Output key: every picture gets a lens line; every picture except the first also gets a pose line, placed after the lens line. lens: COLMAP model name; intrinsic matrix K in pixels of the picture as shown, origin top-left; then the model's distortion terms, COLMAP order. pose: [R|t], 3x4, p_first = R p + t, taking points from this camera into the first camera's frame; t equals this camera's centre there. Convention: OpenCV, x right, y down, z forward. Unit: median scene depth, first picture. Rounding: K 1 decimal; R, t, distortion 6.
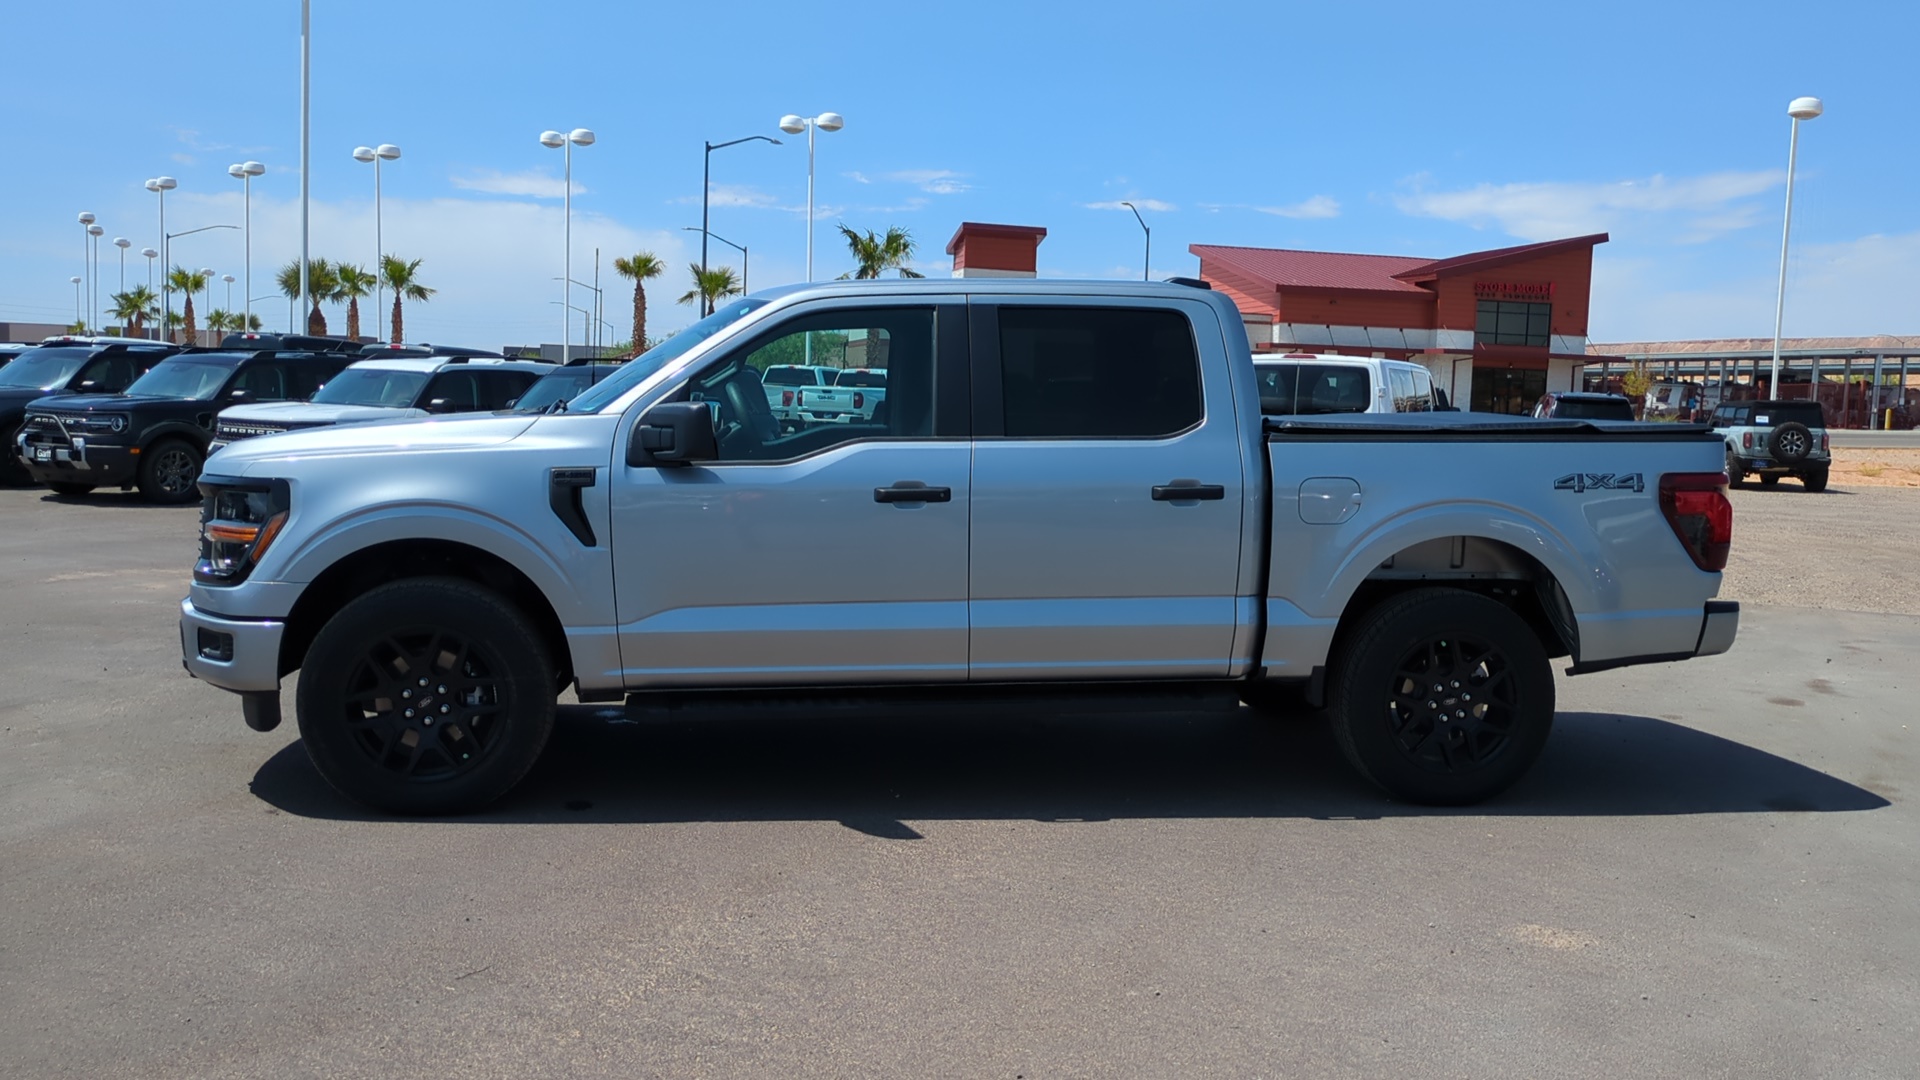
lens RADIAL K [[1650.7, 0, 960.9], [0, 1650.7, 531.3], [0, 0, 1]] dist [0.057304, -0.075821]
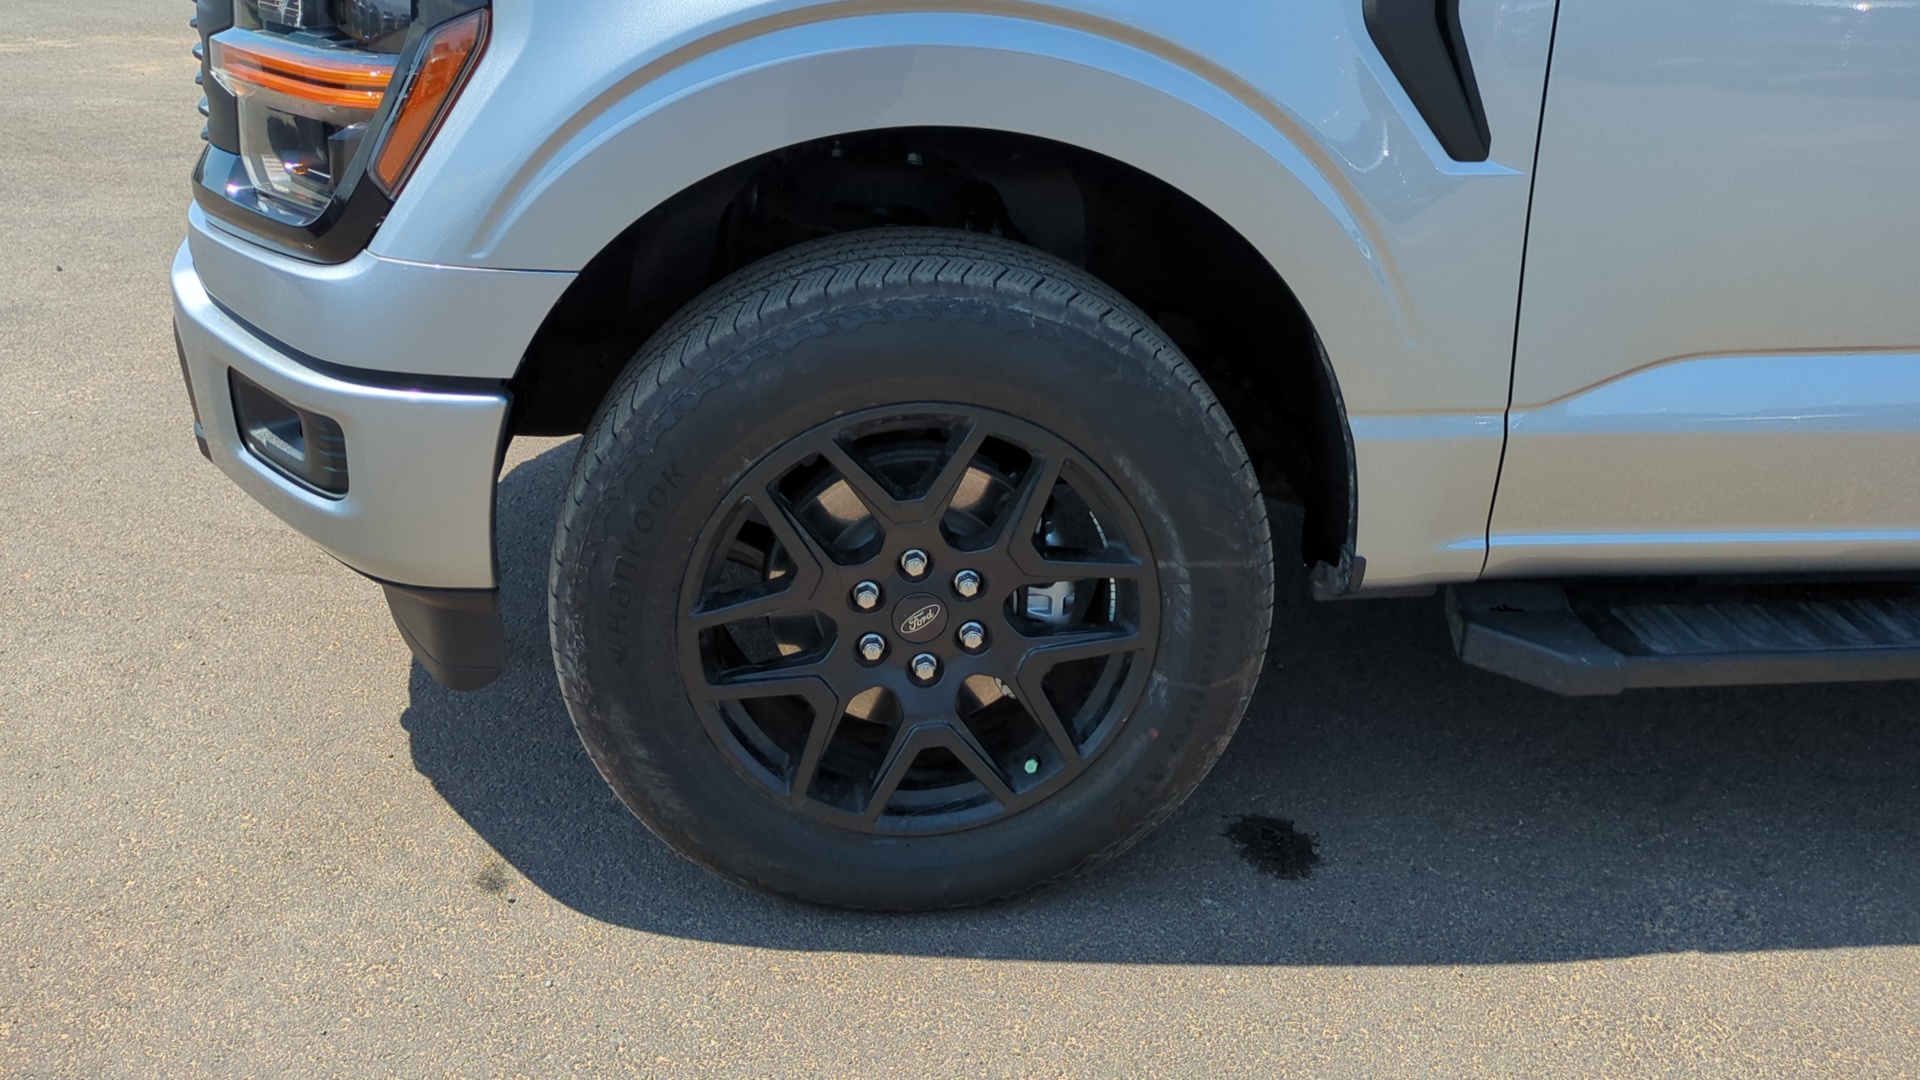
lens RADIAL K [[1650.7, 0, 959.6], [0, 1650.7, 552.3], [0, 0, 1]] dist [0.057304, -0.075821]
pose [[0.999307, 0.033698, -0.015830, -0.308579], [-0.026626, 0.944041, 0.328752, -0.020597], [0.026023, -0.328102, 0.944284, 0.684184]]
